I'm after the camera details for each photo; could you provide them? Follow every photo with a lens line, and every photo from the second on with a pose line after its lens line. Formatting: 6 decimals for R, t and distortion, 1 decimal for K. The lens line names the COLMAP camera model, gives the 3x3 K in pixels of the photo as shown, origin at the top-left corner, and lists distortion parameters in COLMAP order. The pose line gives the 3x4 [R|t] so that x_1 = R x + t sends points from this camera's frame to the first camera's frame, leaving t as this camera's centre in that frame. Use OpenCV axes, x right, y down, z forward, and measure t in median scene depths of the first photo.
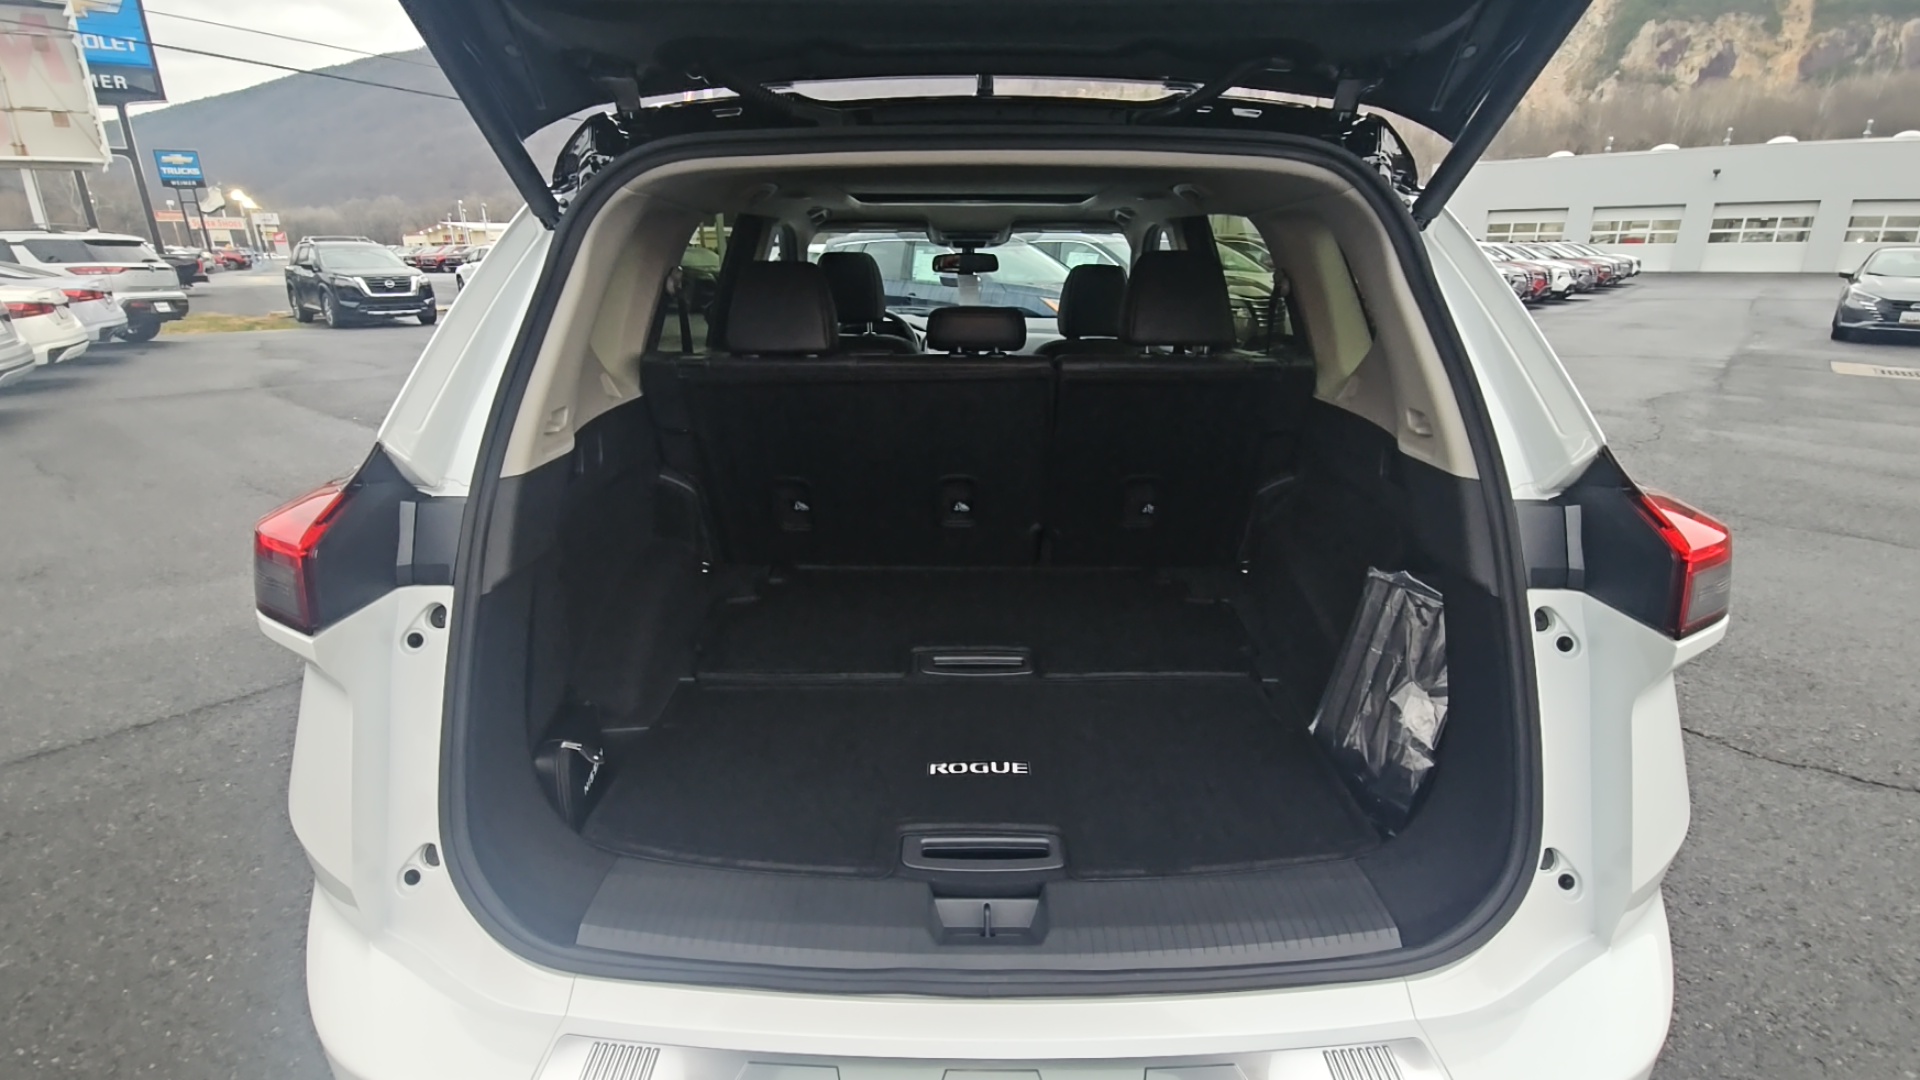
lens RADIAL K [[857.5, 0, 959.8], [0, 857.5, 533.6], [0, 0, 1]] dist [0.015952, -0.011444]
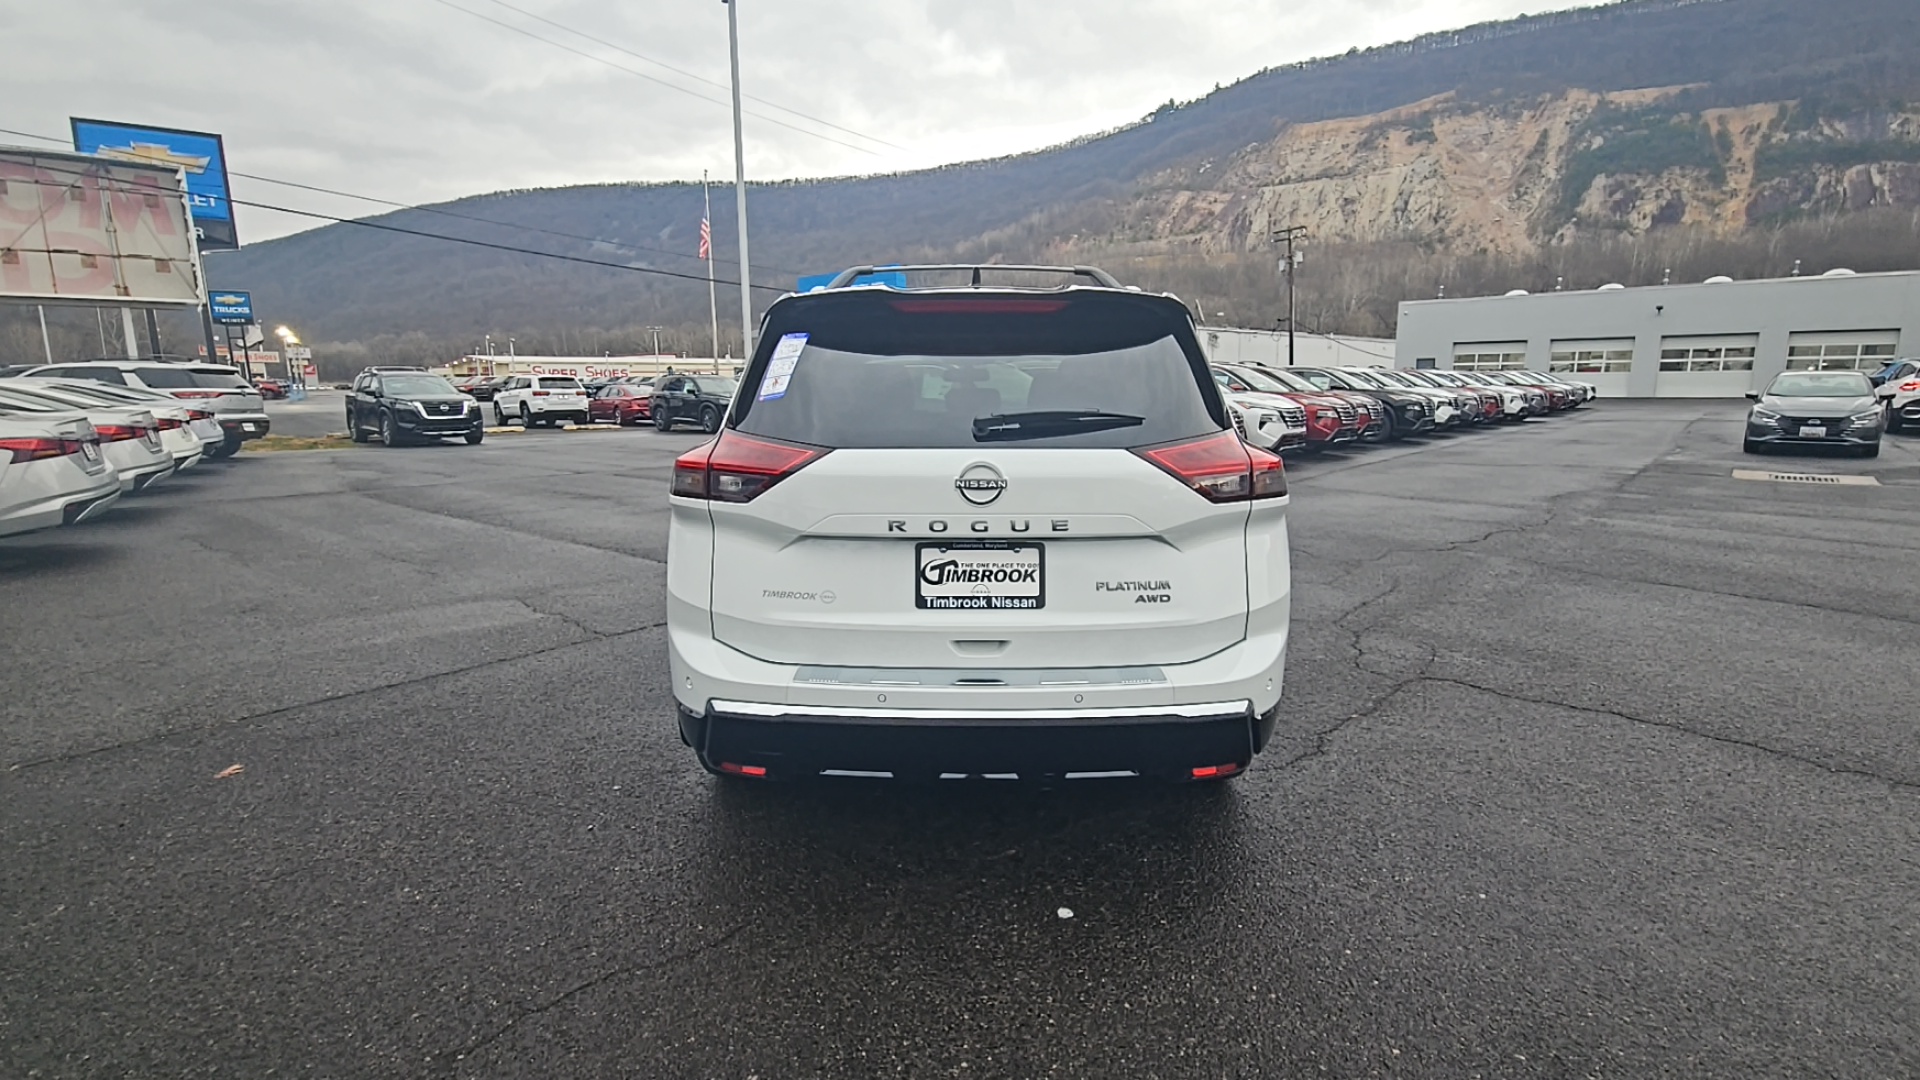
lens RADIAL K [[857.5, 0, 959.1], [0, 857.5, 529.9], [0, 0, 1]] dist [0.015952, -0.011444]
pose [[0.999998, -0.001490, -0.001077, -0.000916], [0.001318, 0.989330, -0.145684, 0.026336], [0.001282, 0.145682, 0.989331, -0.067006]]
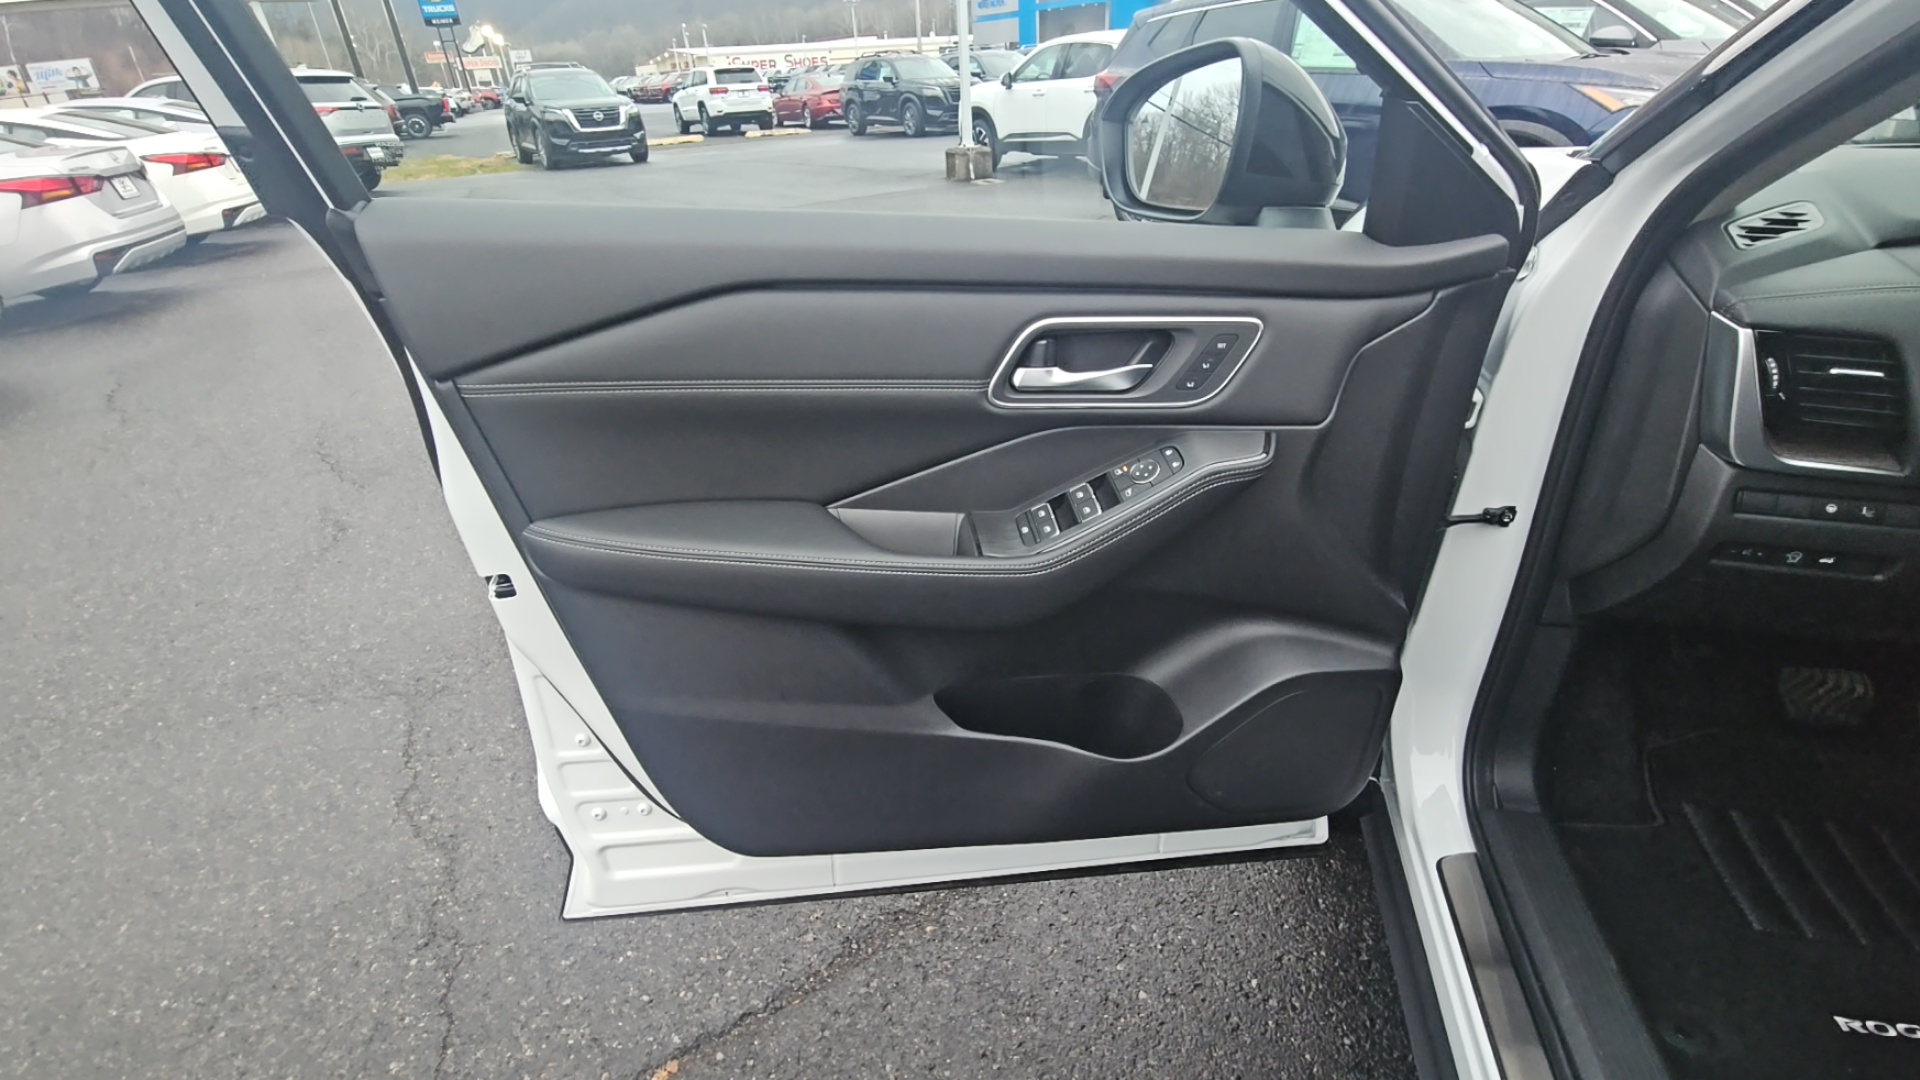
lens RADIAL K [[857.5, 0, 955.4], [0, 857.5, 543.1], [0, 0, 1]] dist [0.015952, -0.011444]
pose [[0.970856, 0.071607, -0.228717, -0.059564], [-0.025839, 0.980033, 0.197150, -0.038306], [0.238268, -0.185495, 0.953321, 0.143959]]
